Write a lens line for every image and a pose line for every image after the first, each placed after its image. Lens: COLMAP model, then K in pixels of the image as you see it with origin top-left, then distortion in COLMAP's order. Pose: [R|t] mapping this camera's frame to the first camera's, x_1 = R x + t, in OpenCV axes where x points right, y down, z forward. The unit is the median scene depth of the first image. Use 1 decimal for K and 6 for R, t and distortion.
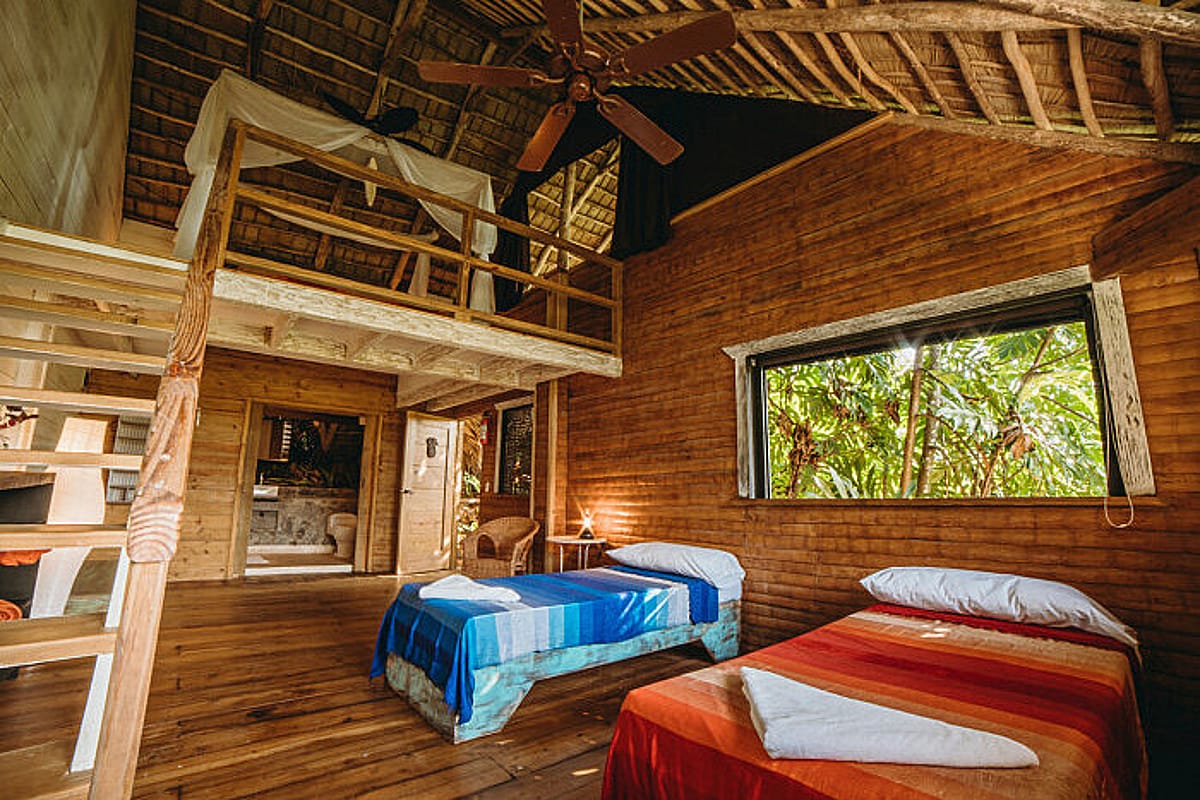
lens RADIAL K [[540.9, 0, 598.1], [0, 540.9, 398.6], [0, 0, 1]] dist [-0.102005, 0.038911]
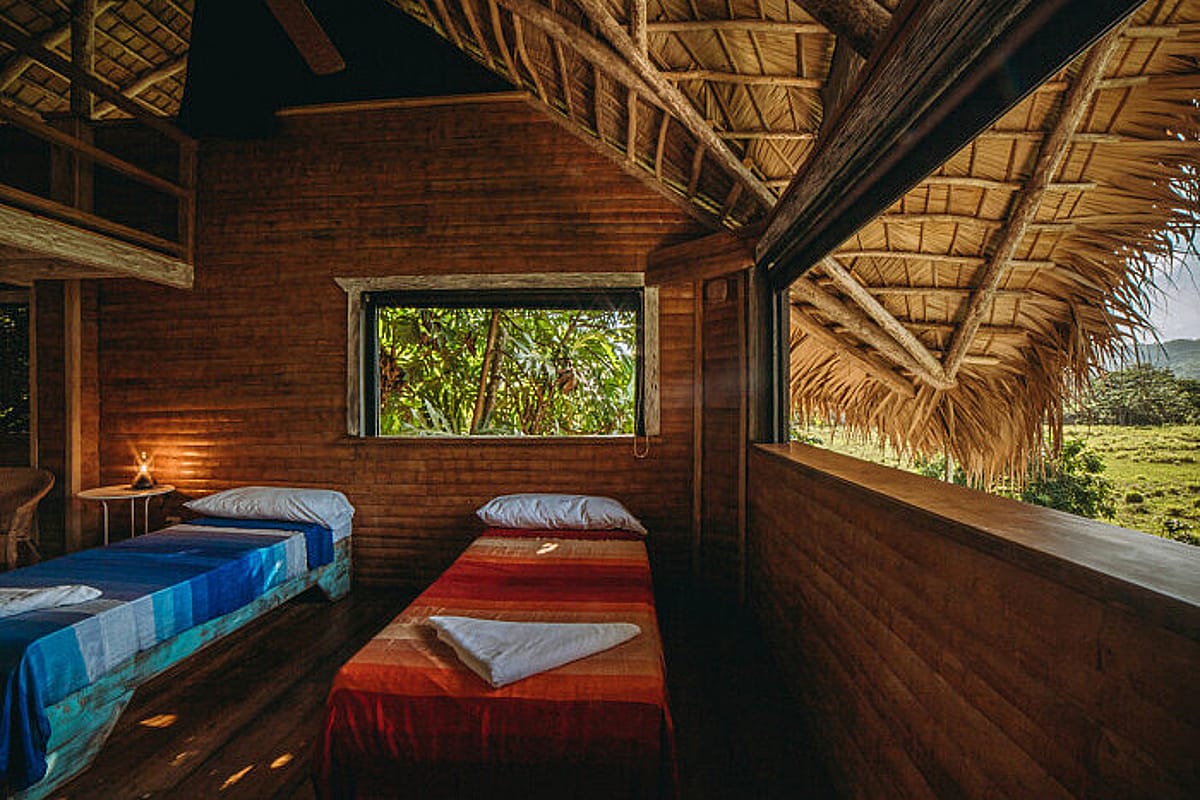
lens RADIAL K [[540.9, 0, 598.1], [0, 540.9, 398.6], [0, 0, 1]] dist [-0.102005, 0.038911]
pose [[0.691198, -0.011126, 0.722580, -0.132219], [-0.117015, 0.984964, 0.127099, -0.065836], [-0.713129, -0.172404, 0.679503, 0.016521]]
